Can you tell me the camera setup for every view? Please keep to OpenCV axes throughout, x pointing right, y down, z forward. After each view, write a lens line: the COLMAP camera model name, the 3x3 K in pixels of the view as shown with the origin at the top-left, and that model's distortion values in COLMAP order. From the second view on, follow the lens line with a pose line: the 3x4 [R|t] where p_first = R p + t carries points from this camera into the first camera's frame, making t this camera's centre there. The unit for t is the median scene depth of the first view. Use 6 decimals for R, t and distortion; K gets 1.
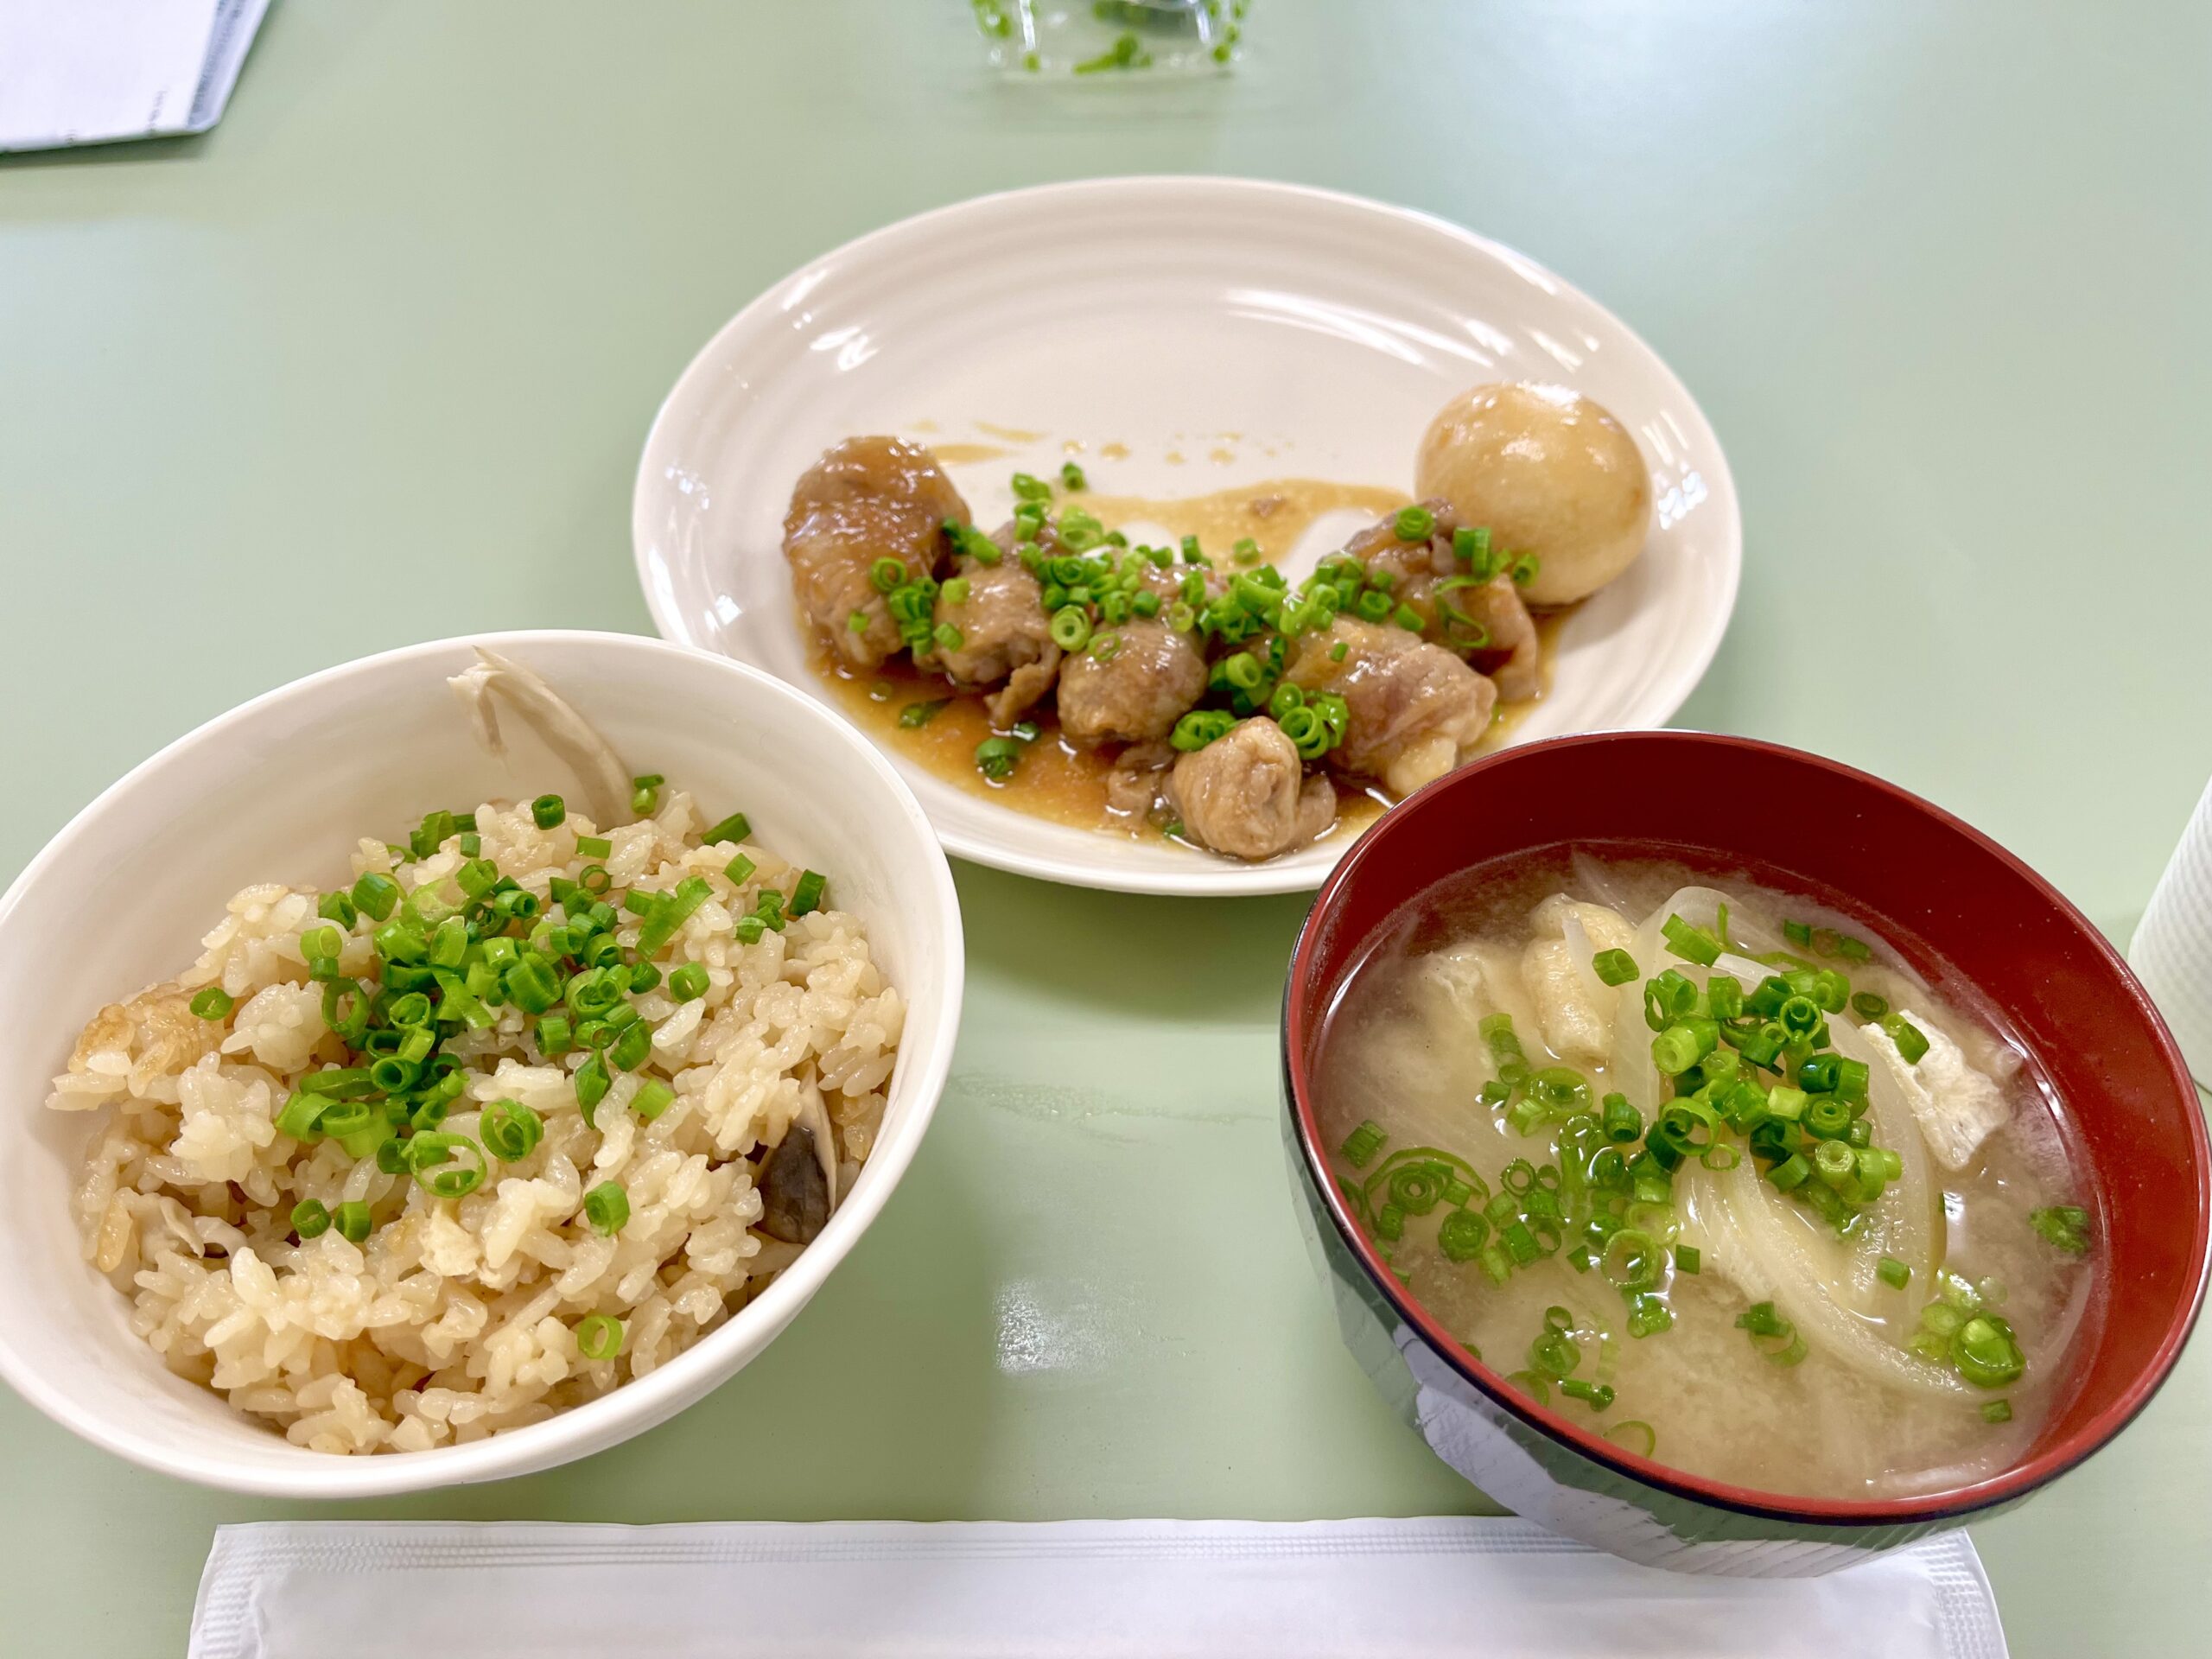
lens RADIAL K [[1686.5, 0, 1124.1], [0, 1686.5, 825.7], [0, 0, 1]] dist [0.015738, -0.005841]
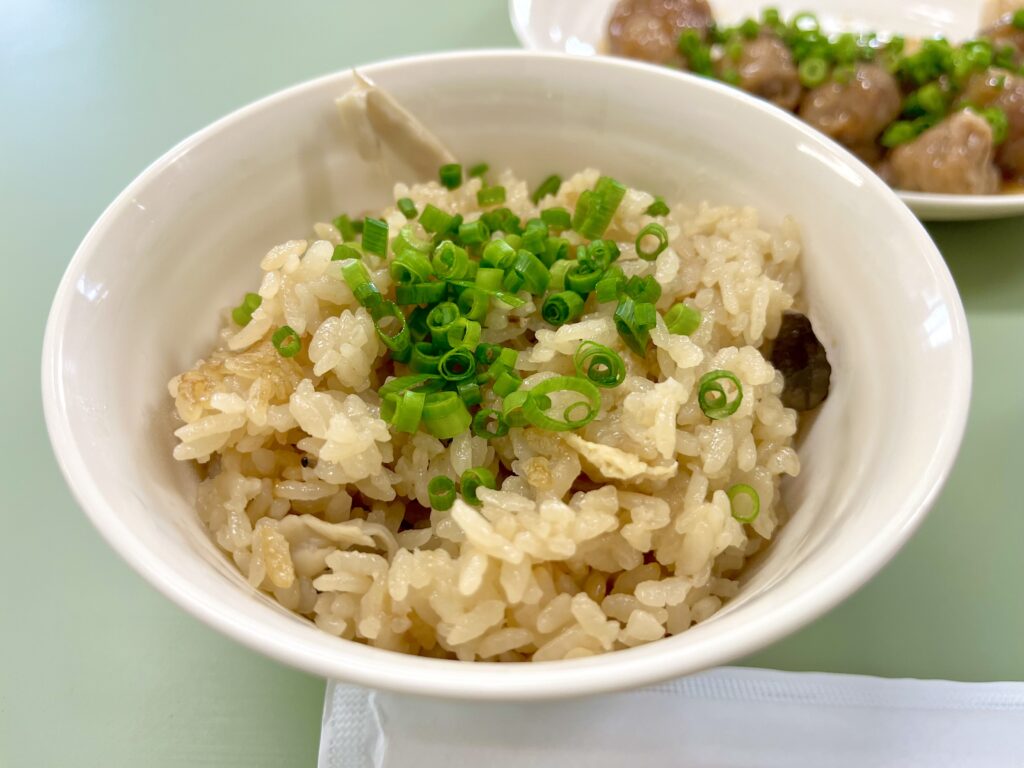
lens RADIAL K [[780.7, 0, 509.7], [0, 780.7, 381.2], [0, 0, 1]] dist [0.015738, -0.005841]
pose [[0.942713, -0.254695, 0.215457, -0.524210], [0.259557, 0.965710, 0.005912, 0.167092], [-0.209575, 0.050350, 0.976495, 0.476864]]
